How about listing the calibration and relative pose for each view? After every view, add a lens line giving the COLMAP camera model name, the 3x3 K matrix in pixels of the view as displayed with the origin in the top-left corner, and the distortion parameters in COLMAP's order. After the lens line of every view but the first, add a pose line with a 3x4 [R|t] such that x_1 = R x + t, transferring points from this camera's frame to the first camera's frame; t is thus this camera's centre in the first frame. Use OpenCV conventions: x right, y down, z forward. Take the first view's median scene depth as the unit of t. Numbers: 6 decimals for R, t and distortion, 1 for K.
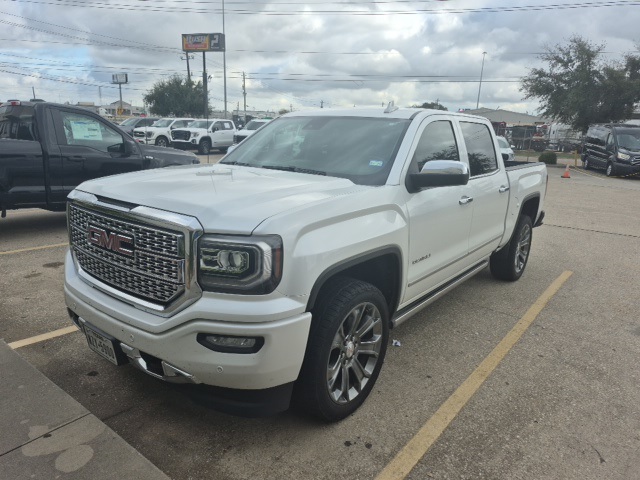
lens RADIAL K [[440.1, 0, 318.3], [0, 440.1, 238.0], [0, 0, 1]] dist [0.057318, -0.047895]
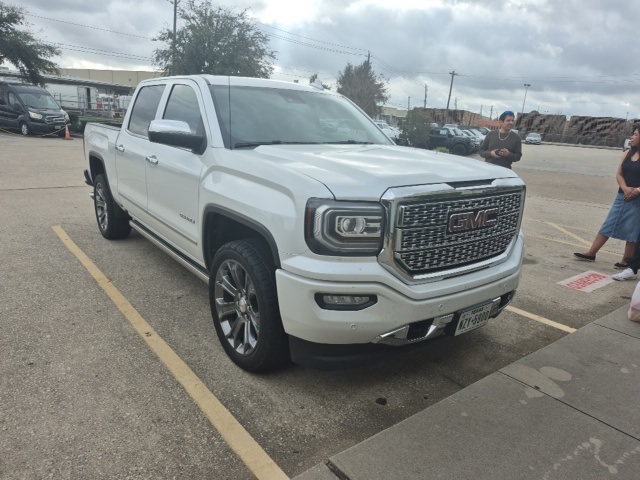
lens RADIAL K [[447.0, 0, 309.9], [0, 447.0, 241.9], [0, 0, 1]] dist [0.008568, -0.000791]
pose [[0.263230, -0.281736, 0.922678, -0.176074], [0.189248, 0.952905, 0.236975, -0.030404], [-0.945989, 0.112236, 0.304151, 0.119156]]
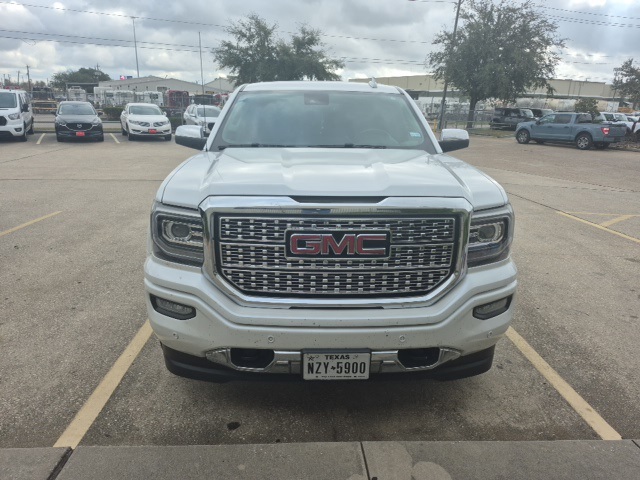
lens RADIAL K [[440.1, 0, 318.3], [0, 440.1, 238.0], [0, 0, 1]] dist [0.057318, -0.047895]
pose [[0.761835, -0.205505, 0.614309, -0.113772], [0.165574, 0.978617, 0.122040, -0.012990], [-0.626253, 0.008739, 0.779571, 0.041498]]
